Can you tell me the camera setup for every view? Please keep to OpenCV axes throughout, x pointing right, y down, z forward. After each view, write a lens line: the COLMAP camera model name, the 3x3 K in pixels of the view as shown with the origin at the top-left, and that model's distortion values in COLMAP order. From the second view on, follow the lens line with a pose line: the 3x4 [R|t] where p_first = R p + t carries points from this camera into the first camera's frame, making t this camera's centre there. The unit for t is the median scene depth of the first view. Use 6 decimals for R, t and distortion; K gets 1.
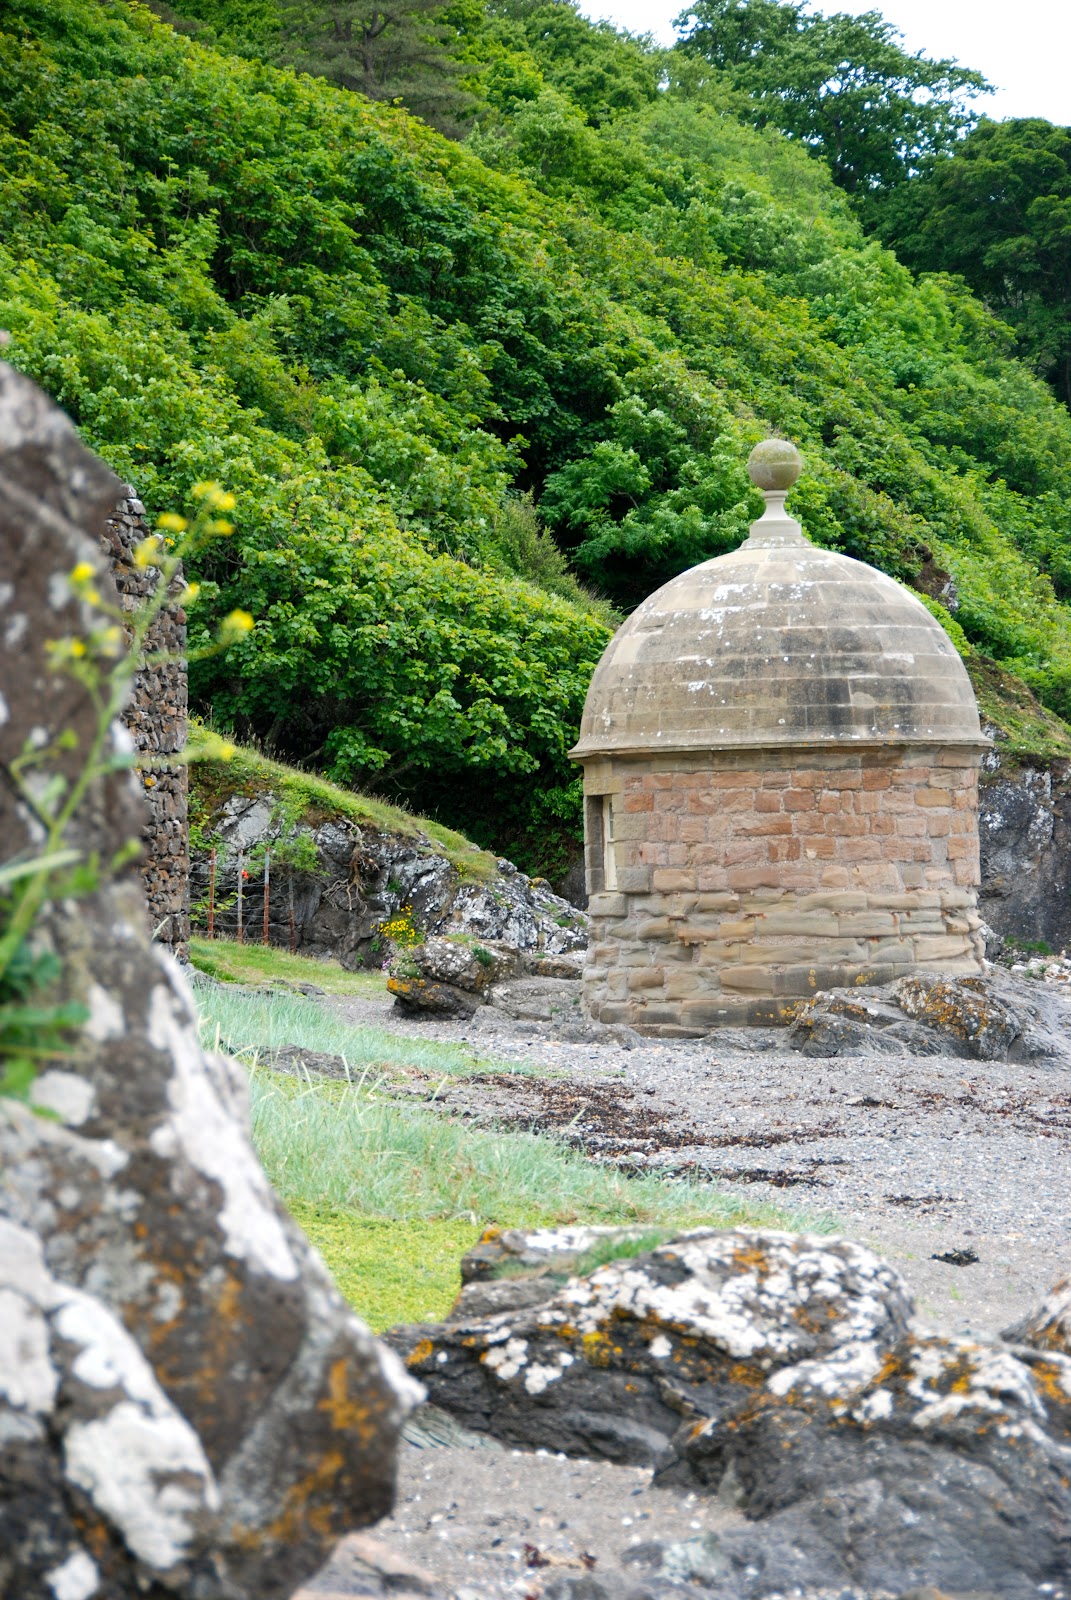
lens RADIAL K [[5760.3, 0, 535.6], [0, 5760.3, 854.8], [0, 0, 1]] dist [0.881454, 2.816253]
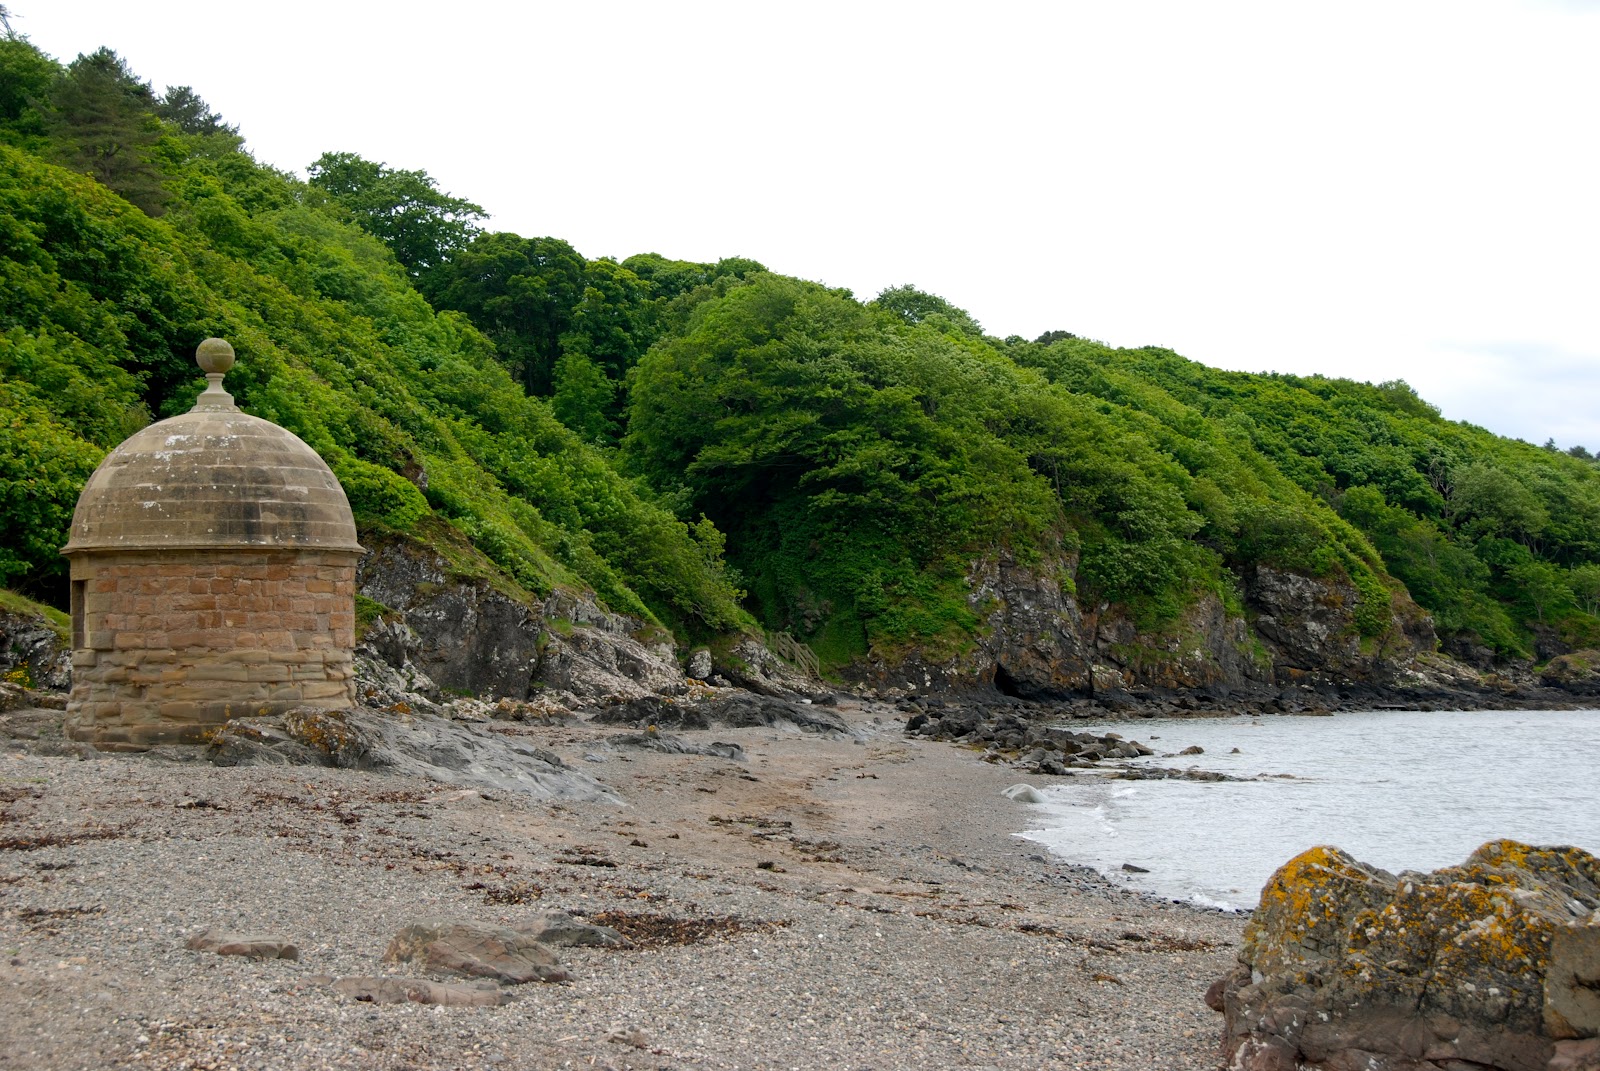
lens RADIAL K [[5760.3, 0, 800.0], [0, 5760.3, 535.5], [0, 0, 1]] dist [0.881454, 2.816253]
pose [[0.977641, 0.018828, 0.209437, -0.120324], [-0.016957, 0.999799, -0.010727, -0.009228], [-0.209597, 0.006936, 0.977763, -0.455297]]
